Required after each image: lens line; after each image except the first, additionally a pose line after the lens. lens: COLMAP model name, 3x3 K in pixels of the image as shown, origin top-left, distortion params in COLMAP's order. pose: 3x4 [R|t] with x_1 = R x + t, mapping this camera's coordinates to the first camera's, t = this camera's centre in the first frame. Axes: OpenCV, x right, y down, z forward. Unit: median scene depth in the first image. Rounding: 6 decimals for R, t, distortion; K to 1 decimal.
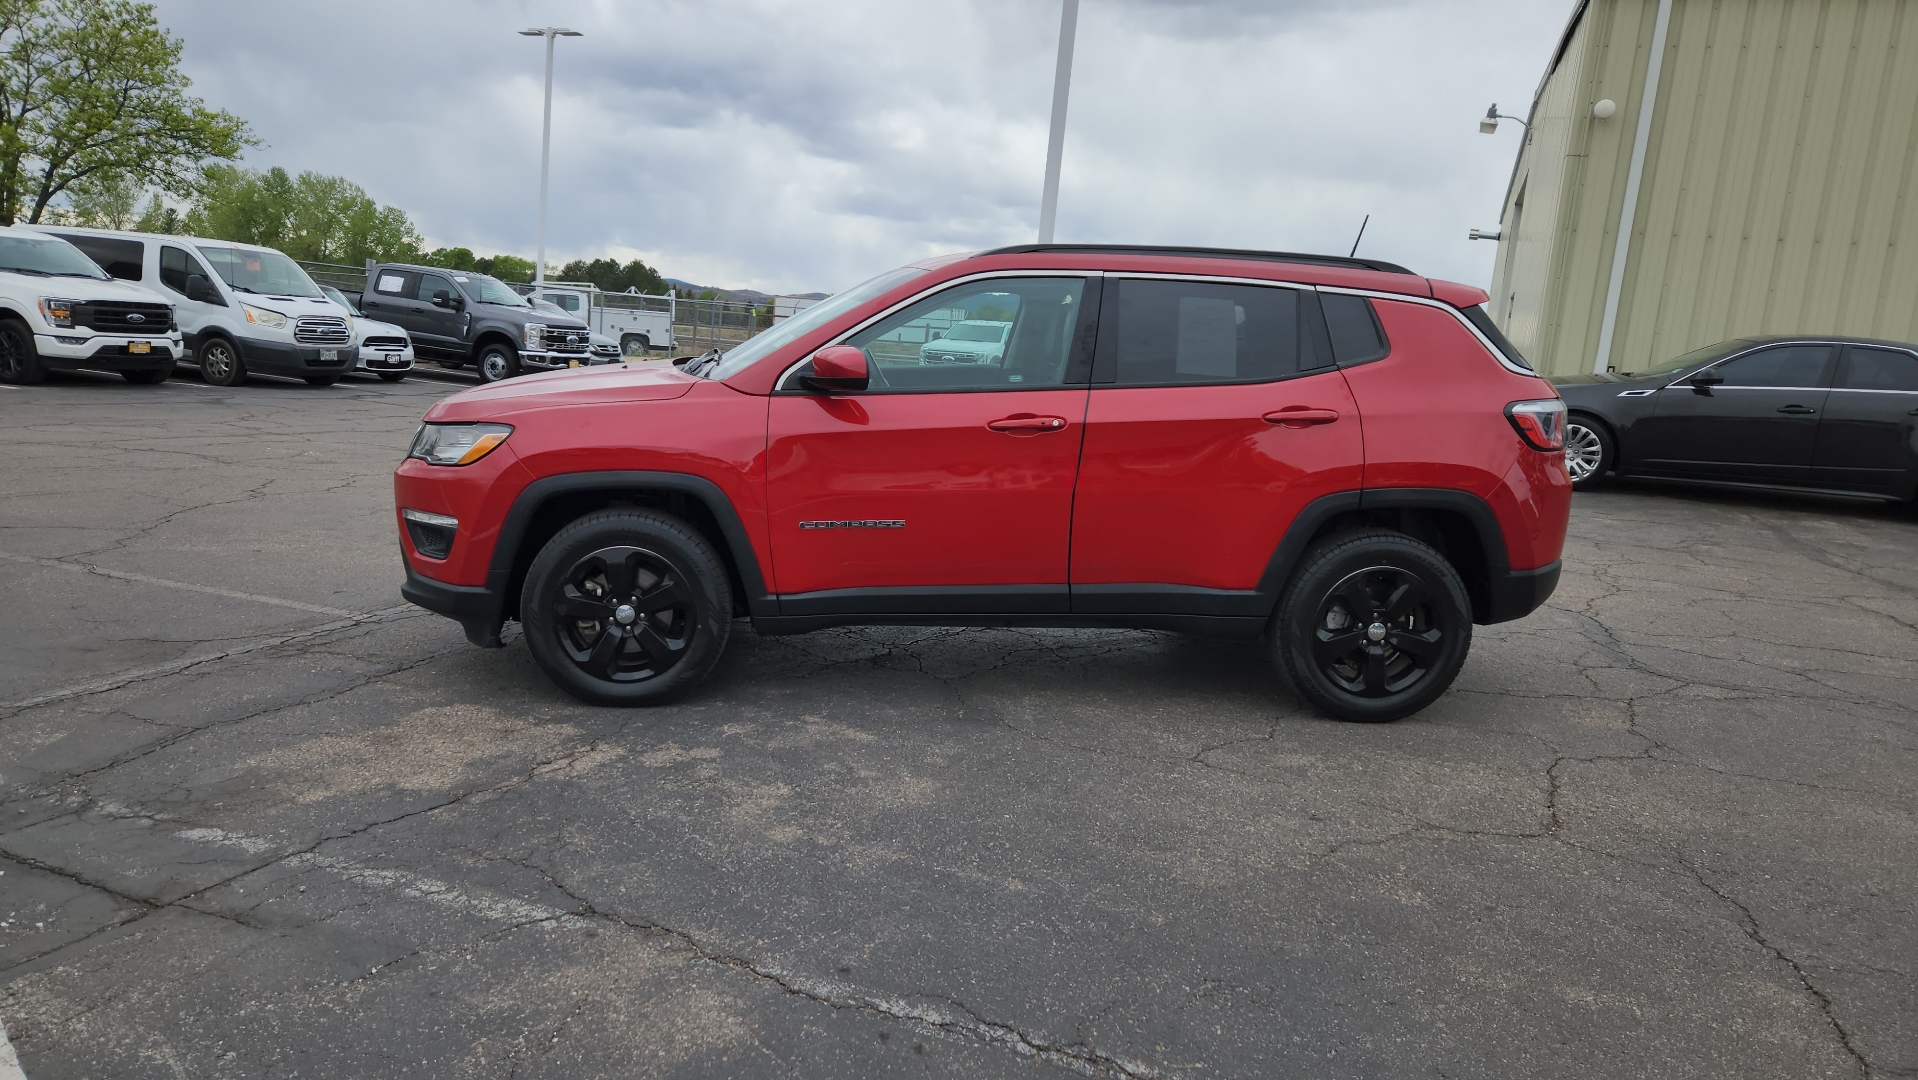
lens RADIAL K [[1290.7, 0, 919.9], [0, 1290.7, 538.2], [0, 0, 1]] dist [0.075384, -0.064546]
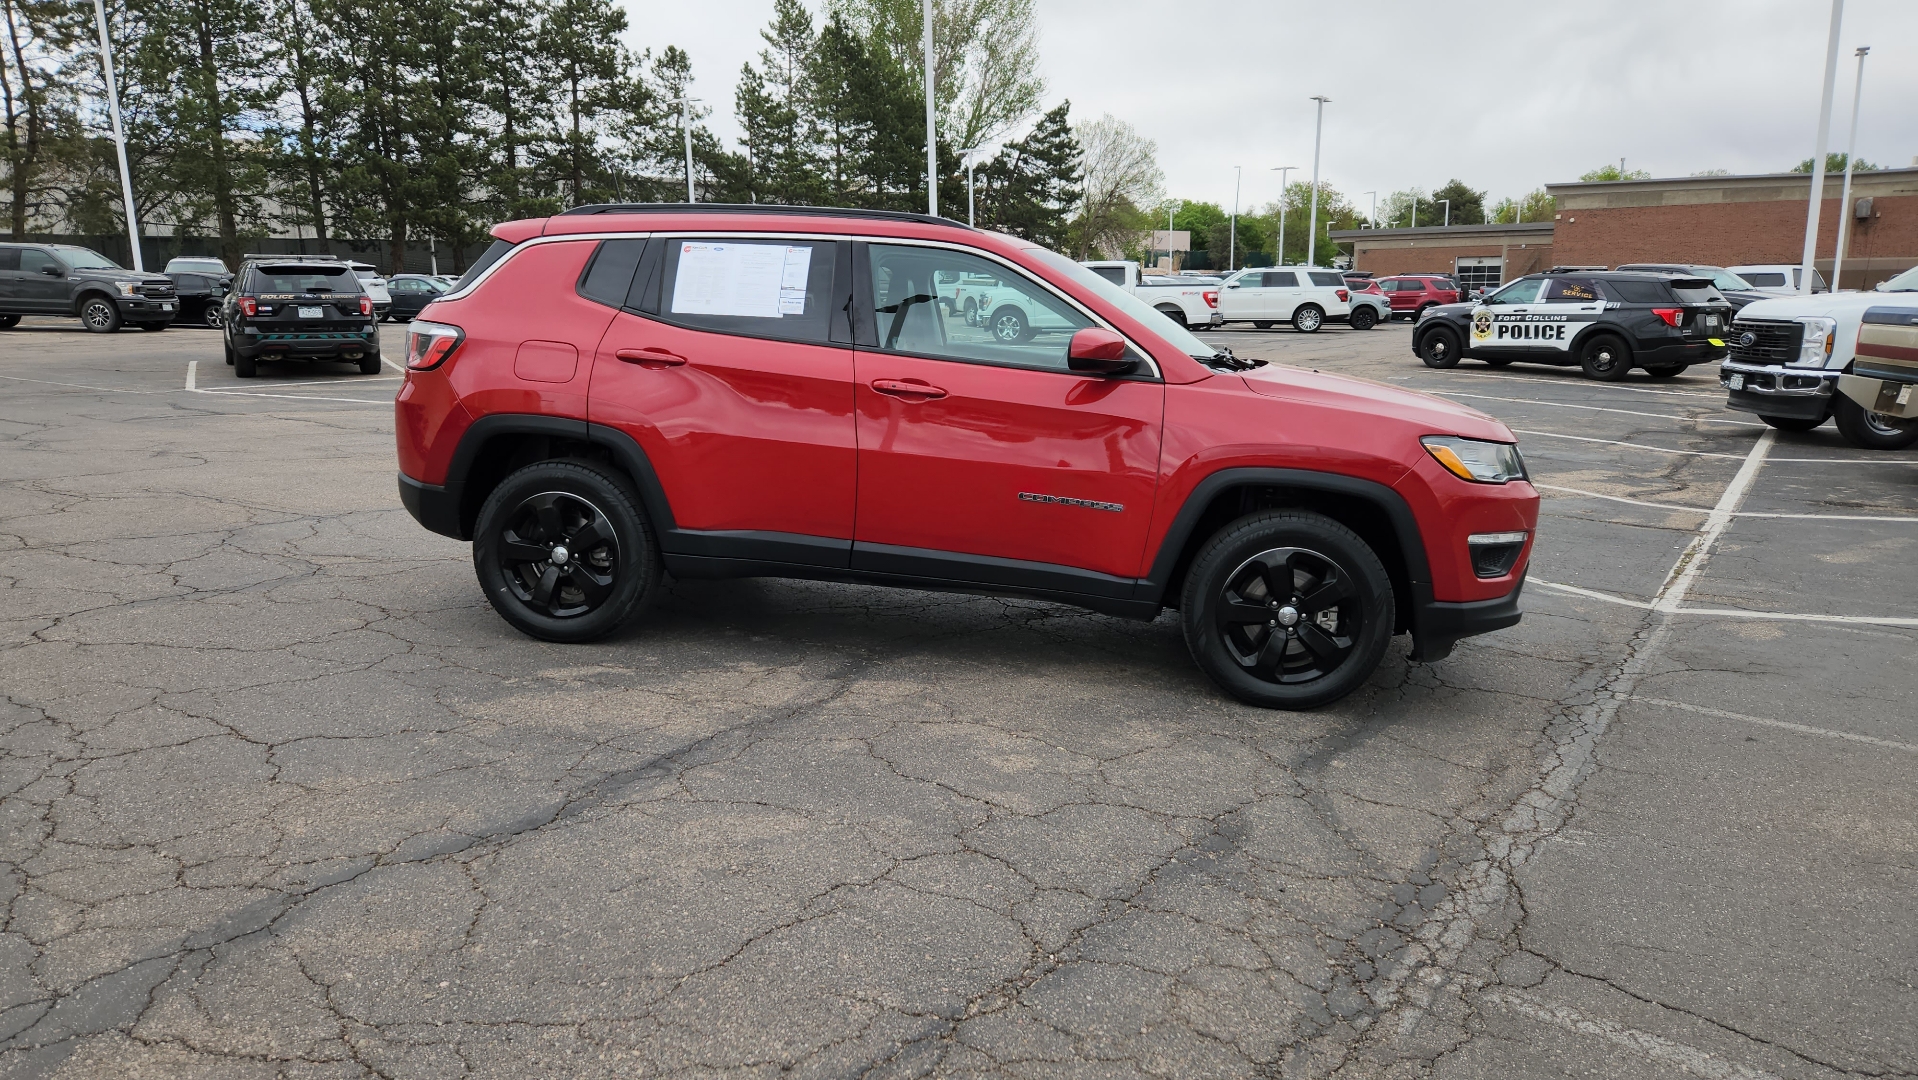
lens RADIAL K [[1274.8, 0, 931.4], [0, 1274.8, 533.2], [0, 0, 1]] dist [0.073155, -0.057639]
pose [[-0.971294, -0.123225, 0.203476, -0.173586], [-0.045976, 0.936490, 0.347669, -0.389921], [-0.233395, 0.328334, -0.915273, 2.261785]]
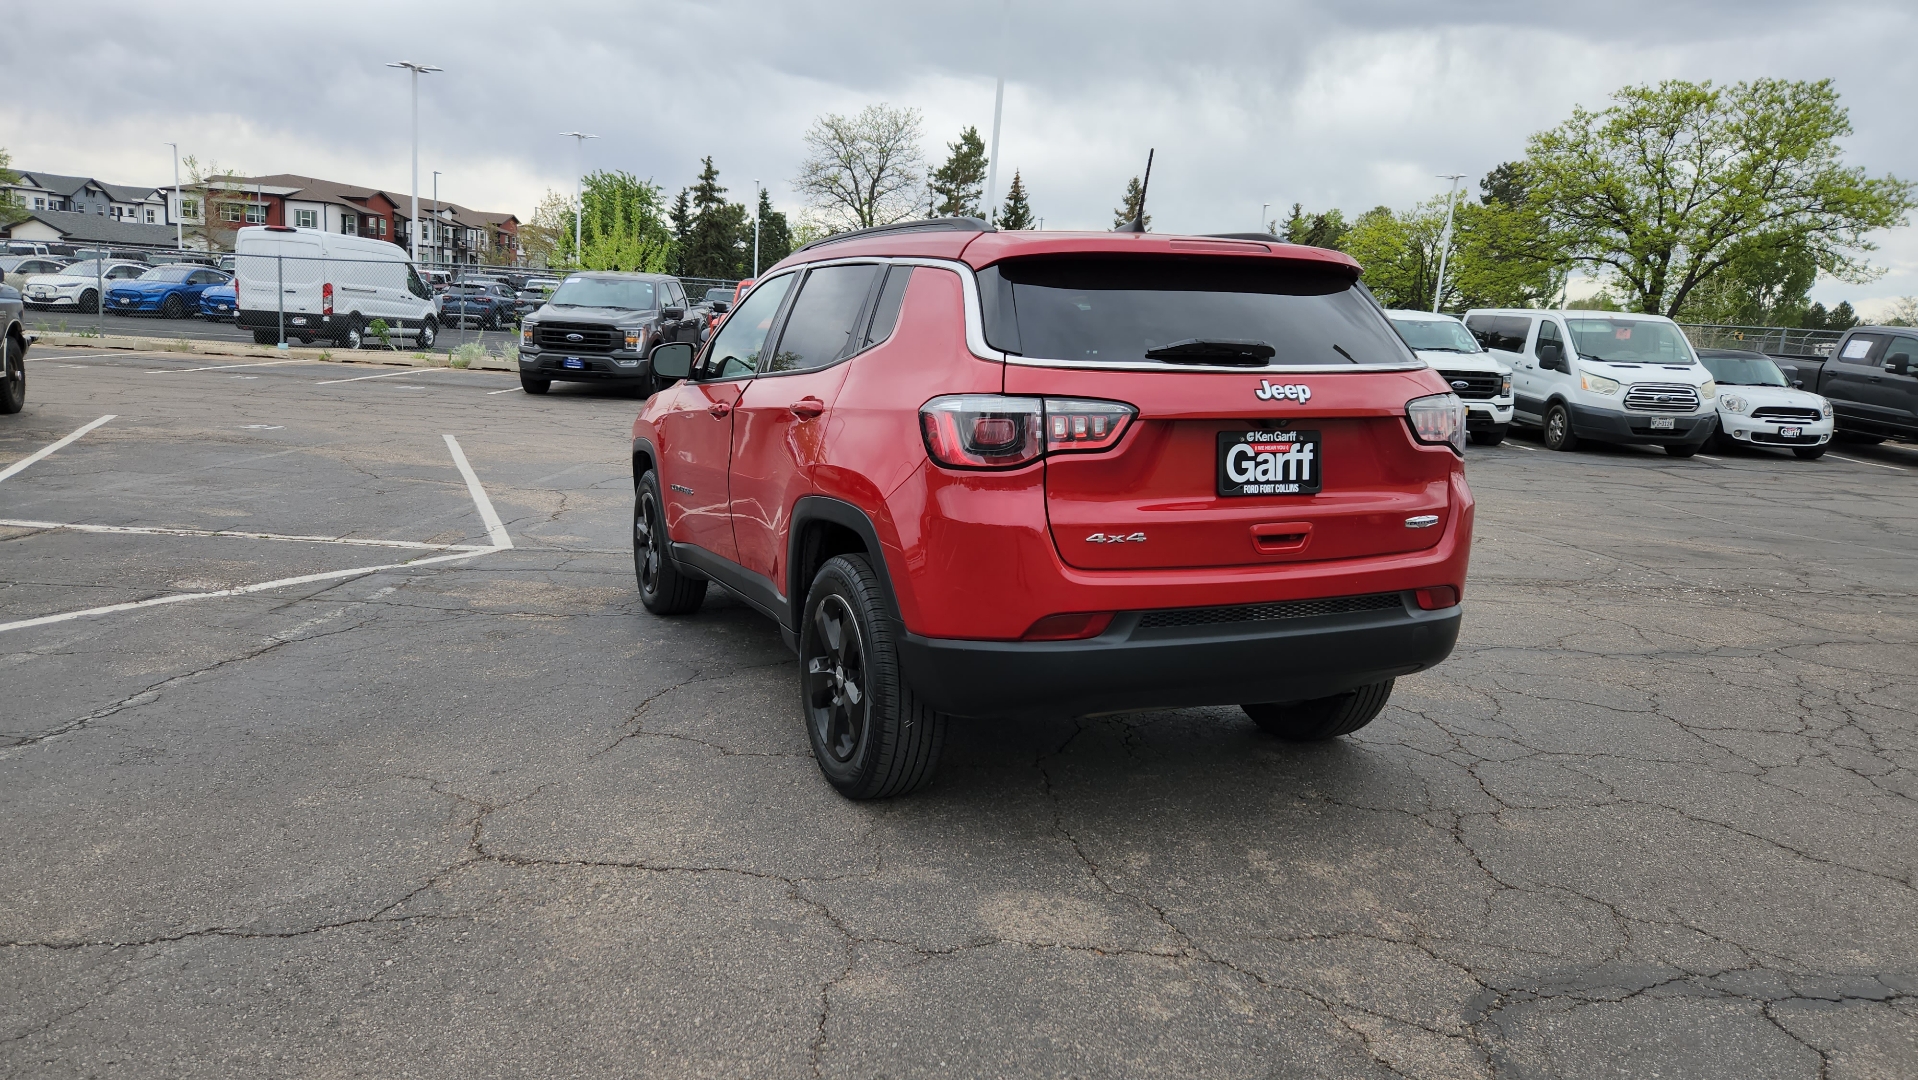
lens RADIAL K [[1286.8, 0, 921.1], [0, 1286.8, 526.1], [0, 0, 1]] dist [0.076975, -0.062789]
pose [[0.327638, 0.095824, -0.939931, 1.122755], [-0.168669, 0.984794, 0.041604, -0.062794], [0.929626, 0.144907, 0.338819, 0.772006]]
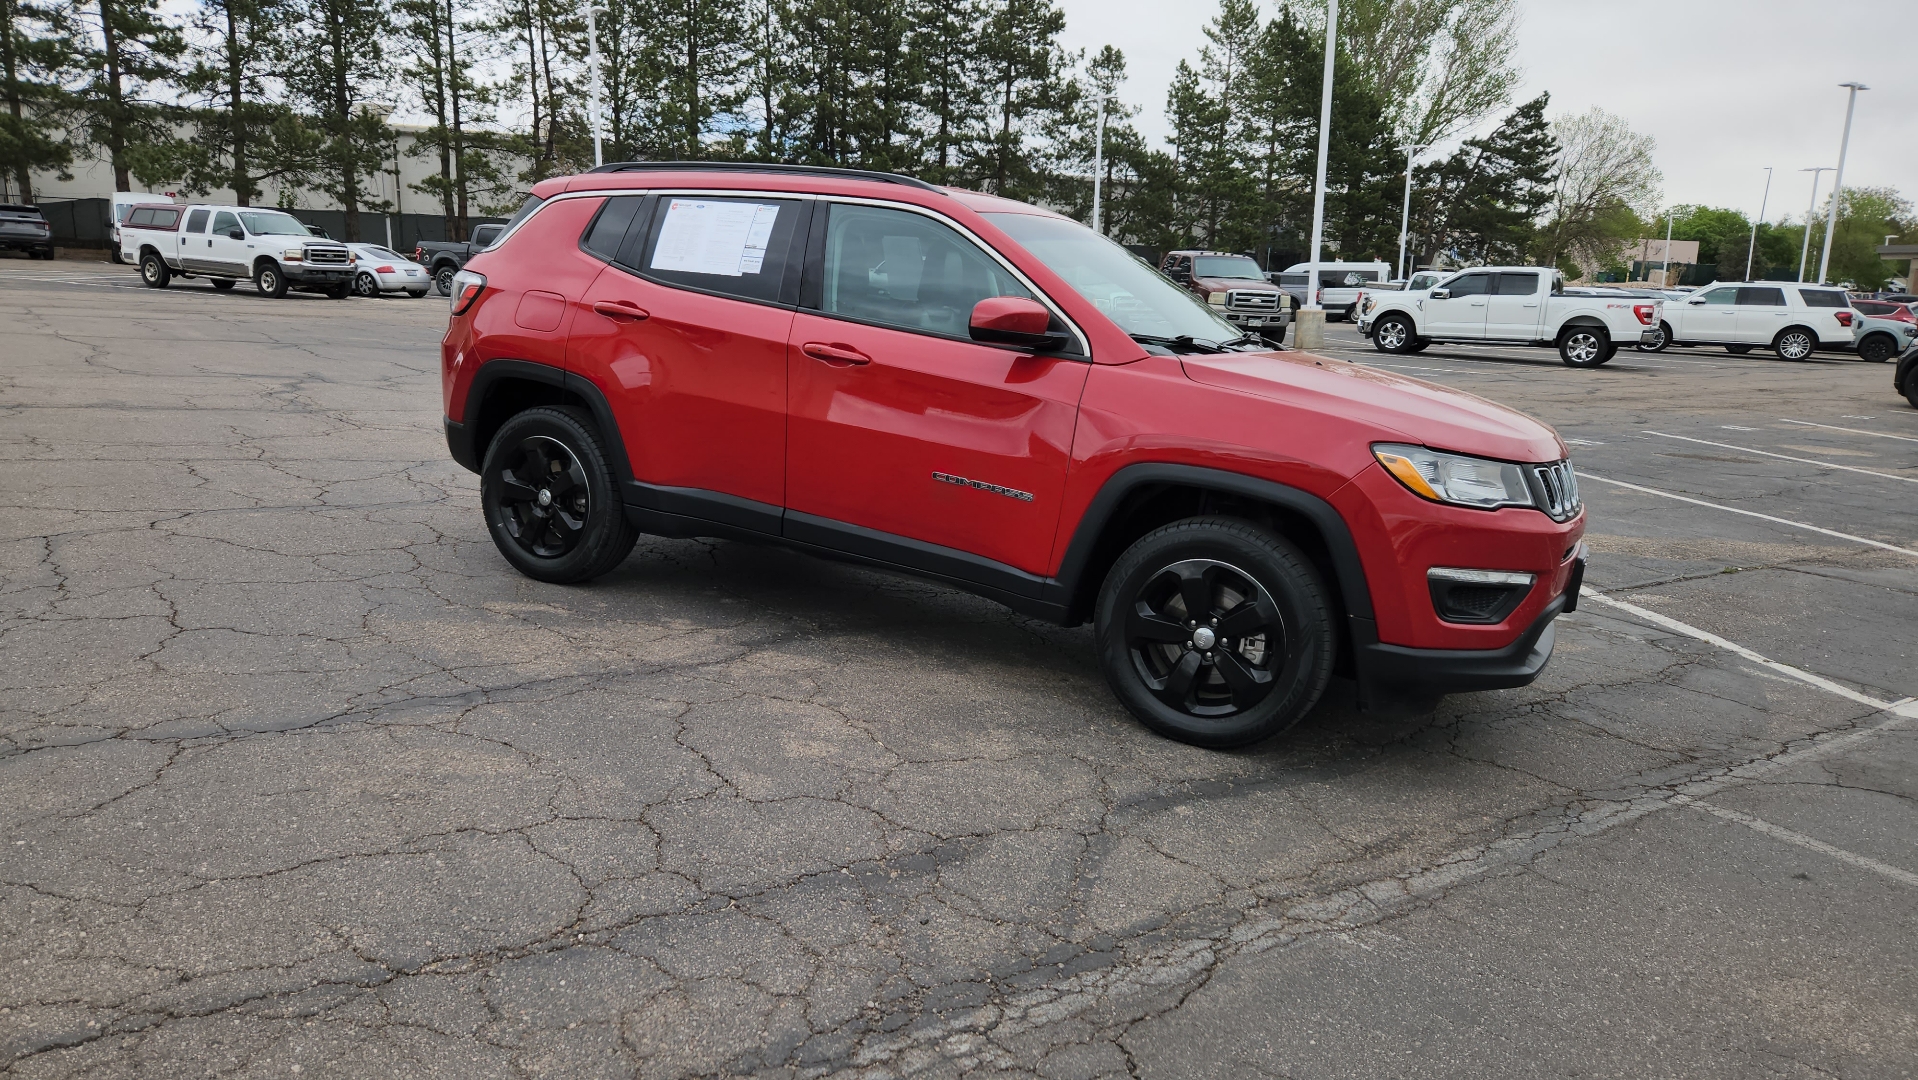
lens RADIAL K [[1277.1, 0, 919.4], [0, 1277.1, 534.6], [0, 0, 1]] dist [0.072140, -0.057178]
pose [[-0.837673, -0.216818, 0.501292, -0.492045], [-0.026386, 0.932822, 0.359369, -0.367920], [-0.545534, 0.287807, -0.787121, 2.079125]]
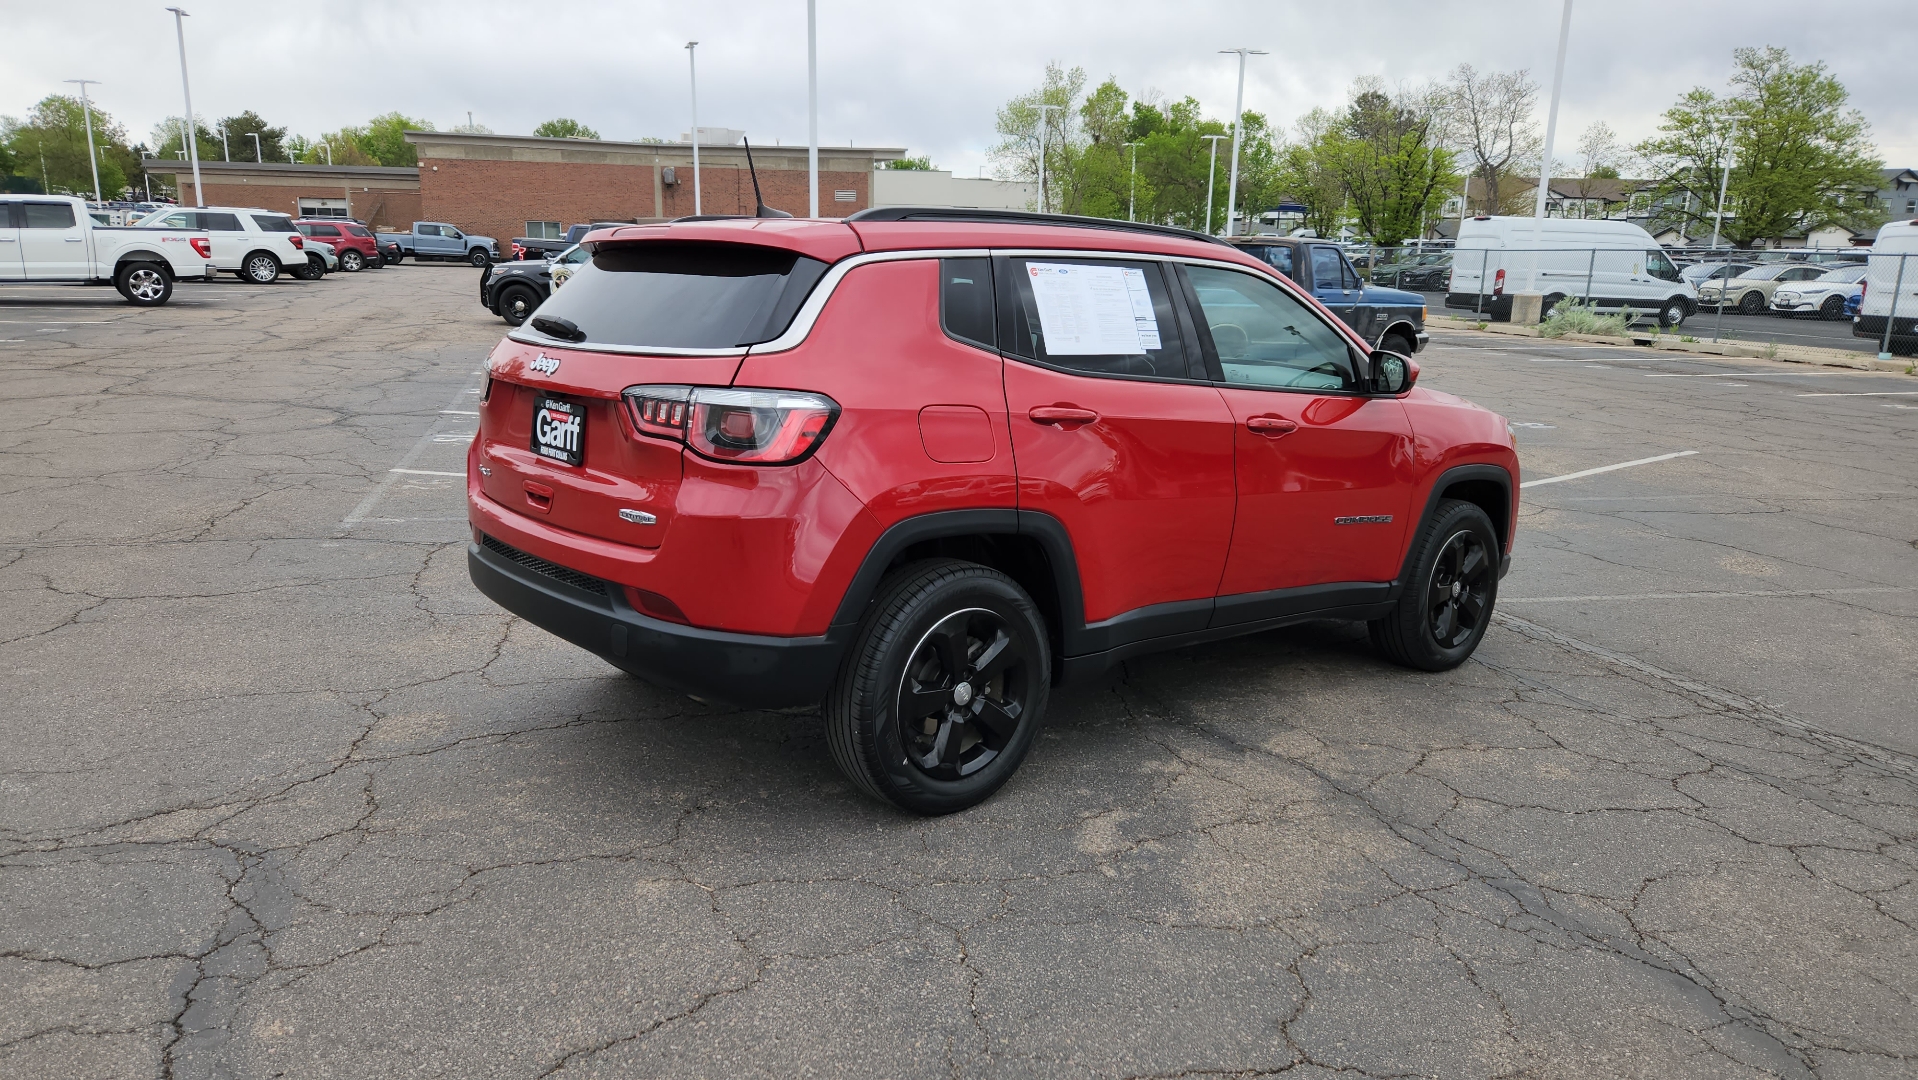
lens RADIAL K [[1285.1, 0, 913.5], [0, 1285.1, 532.7], [0, 0, 1]] dist [0.070330, -0.055927]
pose [[-0.806996, 0.033200, -0.589623, 0.801483], [-0.173184, 0.941218, 0.290028, -0.303692], [0.564593, 0.336165, -0.753809, 1.912057]]
